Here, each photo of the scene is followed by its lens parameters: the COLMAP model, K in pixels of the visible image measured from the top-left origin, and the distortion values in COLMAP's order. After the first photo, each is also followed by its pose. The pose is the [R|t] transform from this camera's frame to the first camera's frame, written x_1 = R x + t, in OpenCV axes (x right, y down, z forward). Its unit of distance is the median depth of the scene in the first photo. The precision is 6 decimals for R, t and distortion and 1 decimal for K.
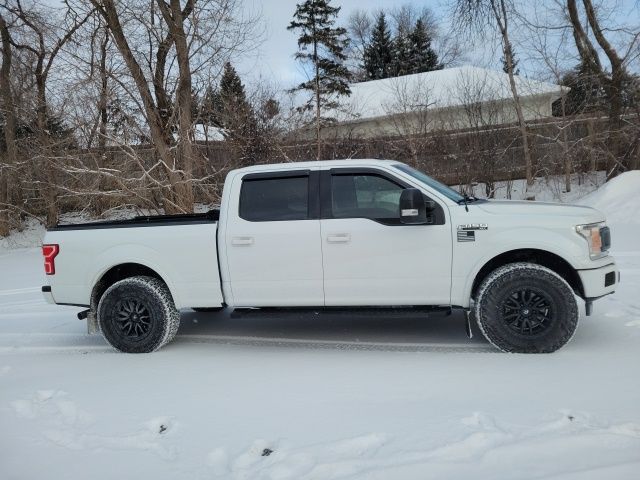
lens RADIAL K [[478.0, 0, 322.3], [0, 478.0, 229.8], [0, 0, 1]] dist [0.040878, -0.009902]
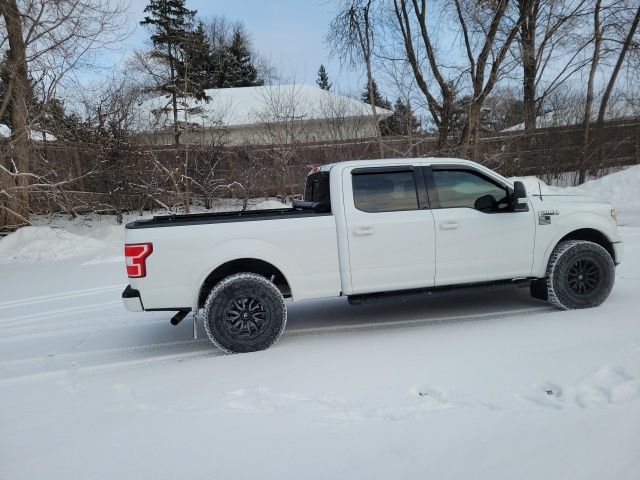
lens RADIAL K [[475.9, 0, 313.1], [0, 475.9, 238.7], [0, 0, 1]] dist [0.041558, -0.001379]
pose [[0.917475, -0.032598, 0.396456, -0.615962], [0.035094, 0.999384, 0.000960, 0.031671], [-0.396243, 0.013033, 0.918053, 0.068688]]
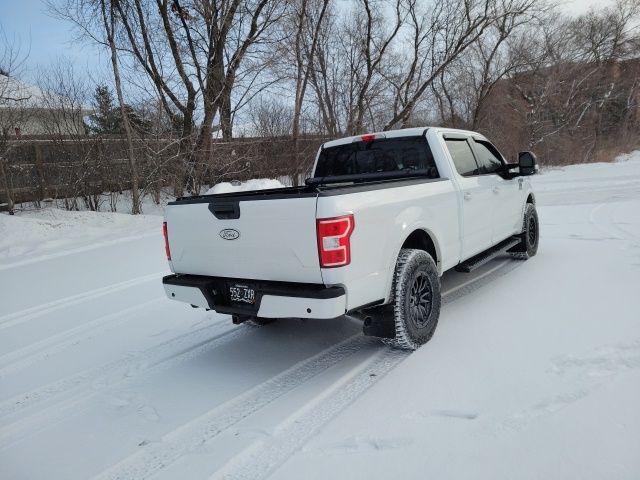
lens RADIAL K [[478.0, 0, 322.3], [0, 478.0, 229.8], [0, 0, 1]] dist [0.040878, -0.009902]
pose [[0.410139, -0.070257, 0.909313, -1.121767], [0.131012, 0.991226, 0.017494, 0.033440], [-0.902564, 0.111956, 0.415745, 0.770106]]
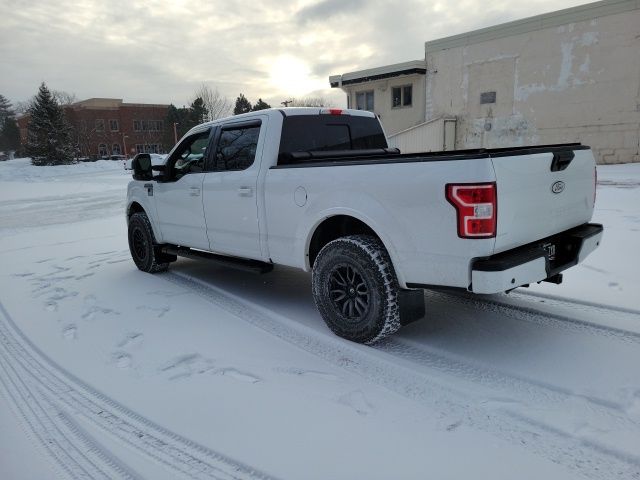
lens RADIAL K [[480.1, 0, 322.6], [0, 480.1, 240.9], [0, 0, 1]] dist [0.060432, -0.041083]
pose [[-0.806480, 0.012014, 0.591140, -0.685403], [0.155472, 0.968920, 0.192415, -0.067748], [-0.570455, 0.247084, -0.783282, 1.863819]]
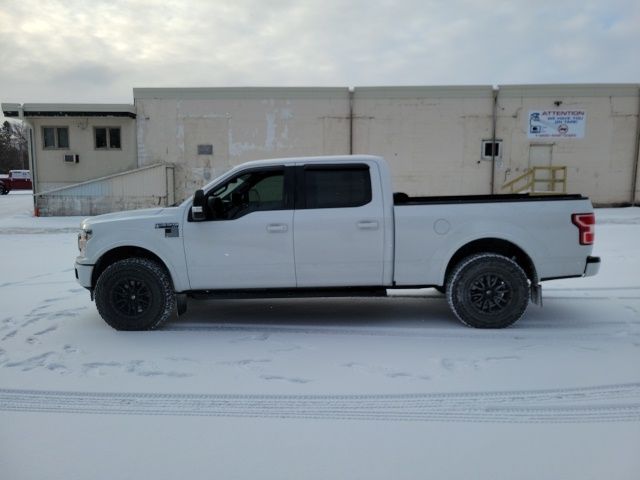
lens RADIAL K [[482.5, 0, 327.1], [0, 482.5, 237.7], [0, 0, 1]] dist [0.044552, -0.028597]
pose [[-0.983642, 0.106601, -0.145205, 0.146430], [0.078663, 0.979373, 0.186120, -0.172505], [0.162051, 0.171653, -0.971738, 2.188830]]
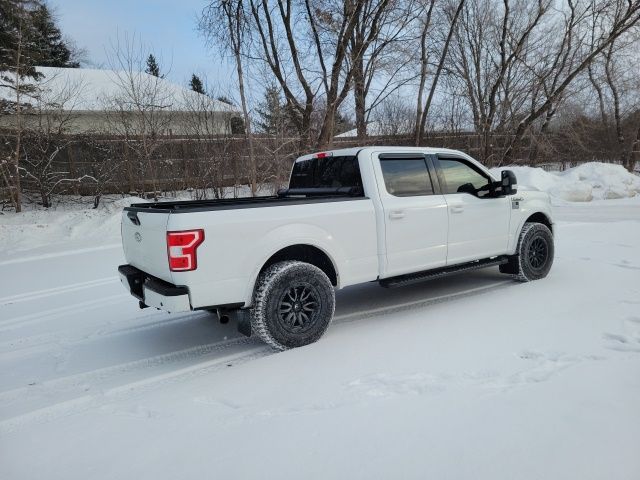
lens RADIAL K [[478.0, 0, 322.3], [0, 478.0, 229.8], [0, 0, 1]] dist [0.040878, -0.009902]
pose [[0.688051, -0.042295, 0.724428, -0.955109], [0.062971, 0.998014, -0.001541, 0.043521], [-0.722925, 0.046678, 0.689348, 0.338830]]
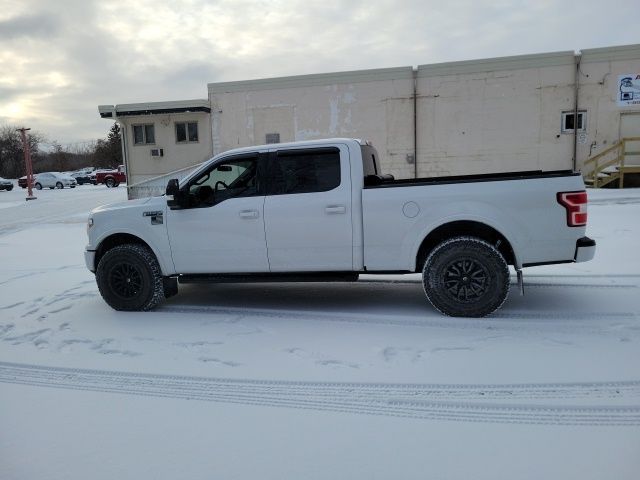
lens RADIAL K [[479.4, 0, 323.6], [0, 479.4, 230.1], [0, 0, 1]] dist [0.053604, -0.033842]
pose [[-0.990942, 0.120891, 0.058475, -0.104170], [0.129658, 0.974676, 0.182197, -0.146526], [-0.034968, 0.188128, -0.981522, 2.194796]]
